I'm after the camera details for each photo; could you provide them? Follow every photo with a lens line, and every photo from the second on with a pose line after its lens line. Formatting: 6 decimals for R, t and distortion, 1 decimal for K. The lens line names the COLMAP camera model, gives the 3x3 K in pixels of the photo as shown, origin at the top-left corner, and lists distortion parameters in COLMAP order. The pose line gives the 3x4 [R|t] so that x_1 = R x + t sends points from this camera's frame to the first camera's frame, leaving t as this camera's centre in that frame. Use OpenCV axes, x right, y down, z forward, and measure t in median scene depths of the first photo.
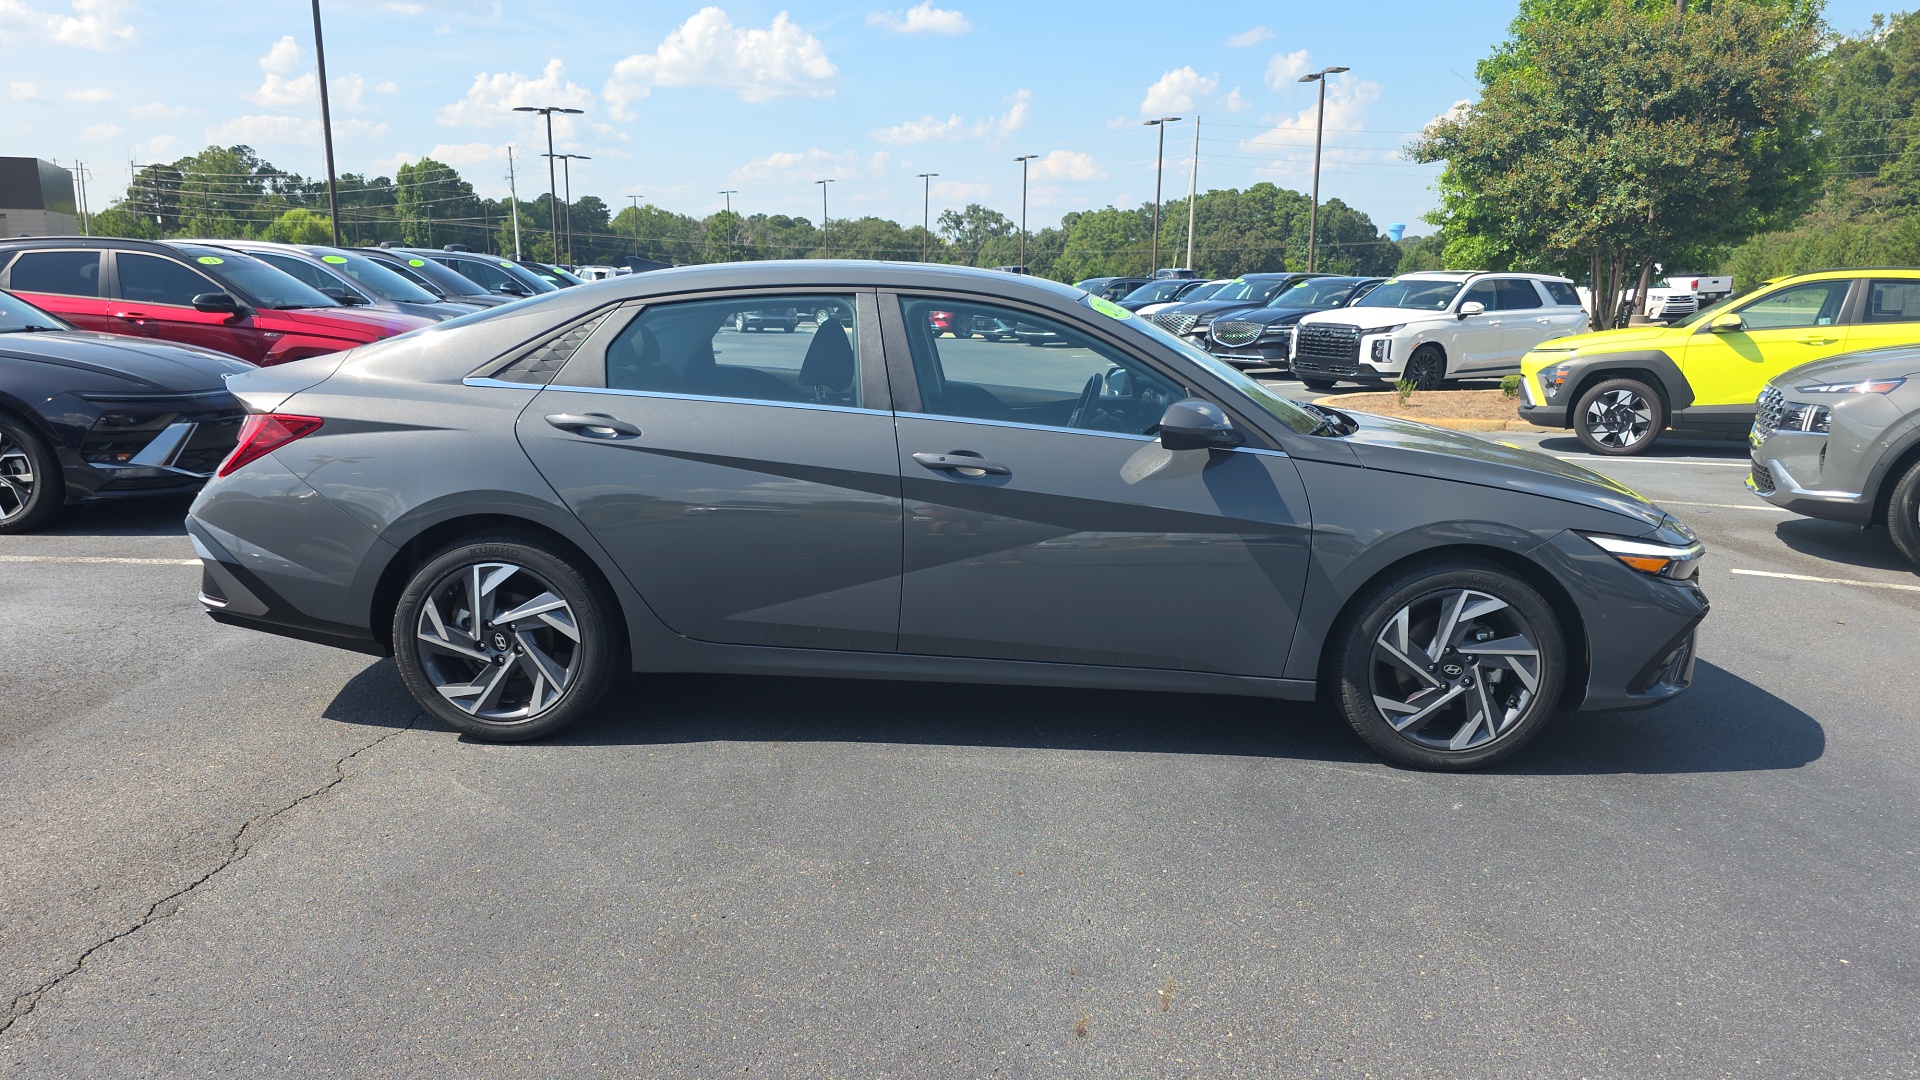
lens RADIAL K [[1354.4, 0, 963.3], [0, 1354.4, 553.7], [0, 0, 1]] dist [0.041086, -0.023944]
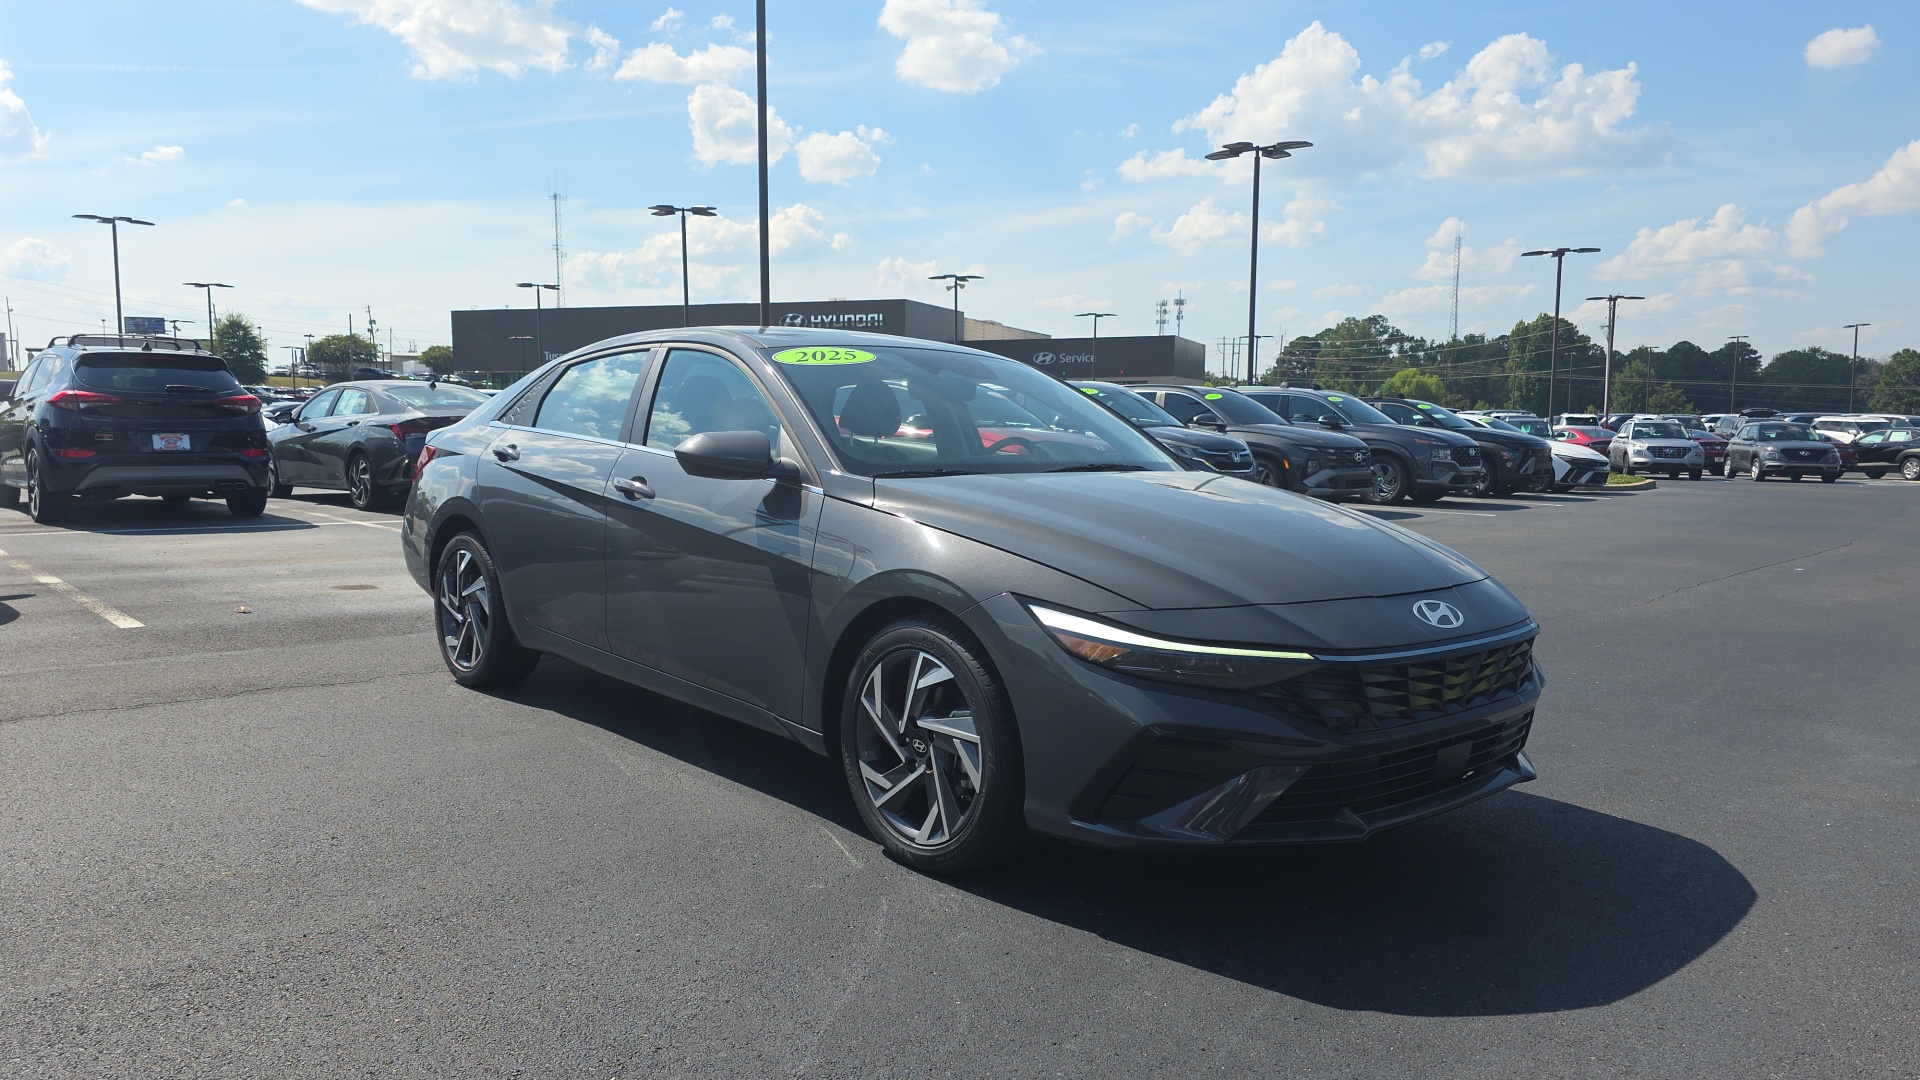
lens RADIAL K [[1354.4, 0, 951.7], [0, 1354.4, 538.0], [0, 0, 1]] dist [0.041086, -0.023944]
pose [[0.674522, 0.056008, -0.736127, 0.998468], [-0.148514, 0.987028, -0.060988, 0.004742], [0.723163, 0.150463, 0.674090, 0.422600]]
